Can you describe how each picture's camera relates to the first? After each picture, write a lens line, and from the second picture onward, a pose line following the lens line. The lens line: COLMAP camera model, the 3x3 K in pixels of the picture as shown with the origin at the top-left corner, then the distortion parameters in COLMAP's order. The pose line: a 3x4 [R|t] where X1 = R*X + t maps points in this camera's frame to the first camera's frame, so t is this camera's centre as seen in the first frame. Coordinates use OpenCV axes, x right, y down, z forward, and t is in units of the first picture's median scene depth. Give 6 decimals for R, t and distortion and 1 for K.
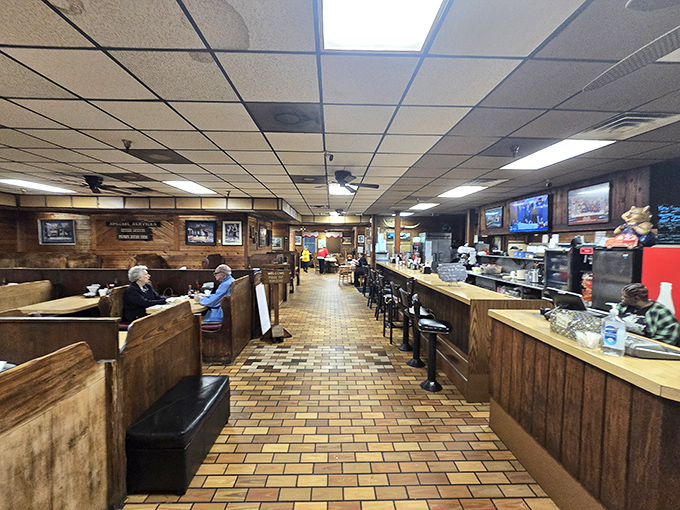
lens RADIAL K [[274.0, 0, 340.0], [0, 274.0, 255.0], [0, 0, 1]] dist [-0.000194, -0.000025]
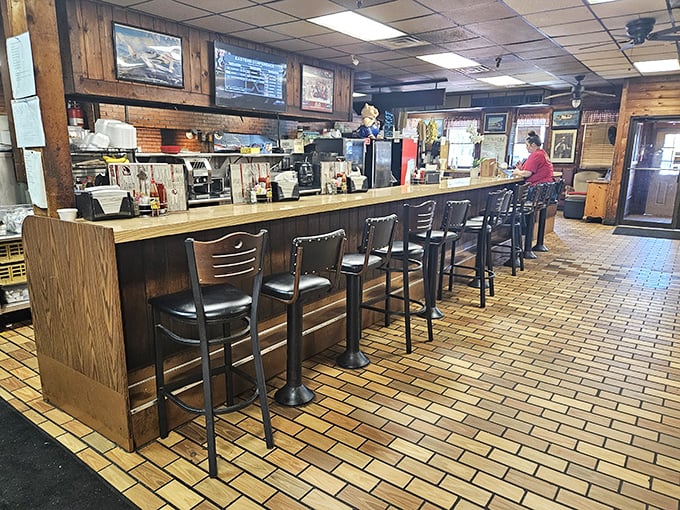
lens RADIAL K [[480.5, 0, 340.0], [0, 480.5, 255.0], [0, 0, 1]] dist [-0.001962, -0.000517]
pose [[-0.788221, -0.142379, 0.598695, -0.225995], [0.015309, 0.968030, 0.250369, -0.092310], [-0.615202, 0.206511, -0.760842, 3.755270]]
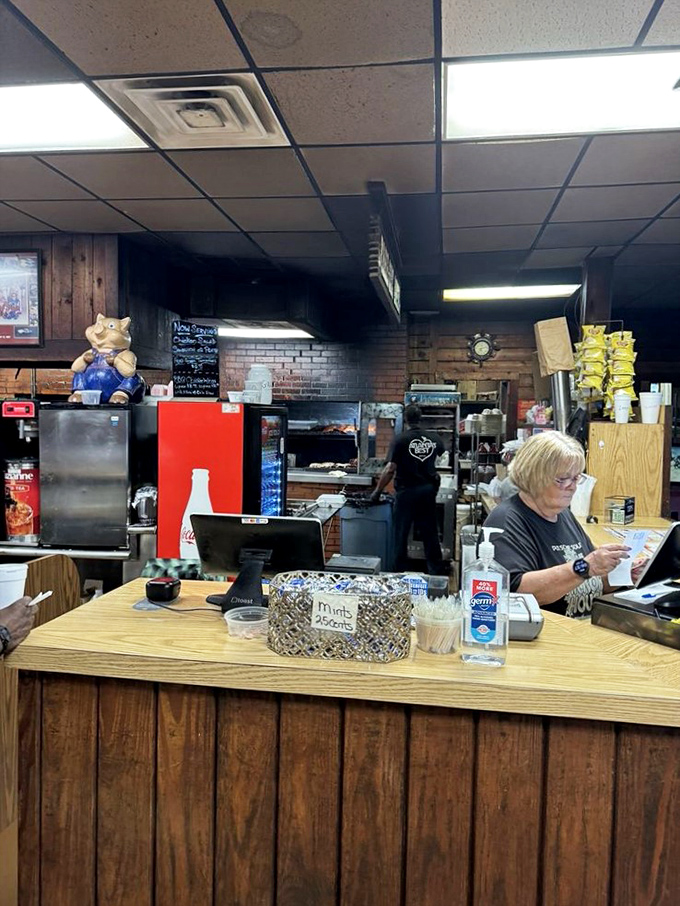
lens RADIAL K [[640.3, 0, 340.0], [0, 640.3, 453.0], [0, 0, 1]] dist [-0.001962, -0.000517]
pose [[0.159531, -0.058213, 0.985475, 0.050560], [0.019379, 0.998252, 0.055831, 0.008525], [-0.987003, 0.010191, 0.160380, 0.562095]]
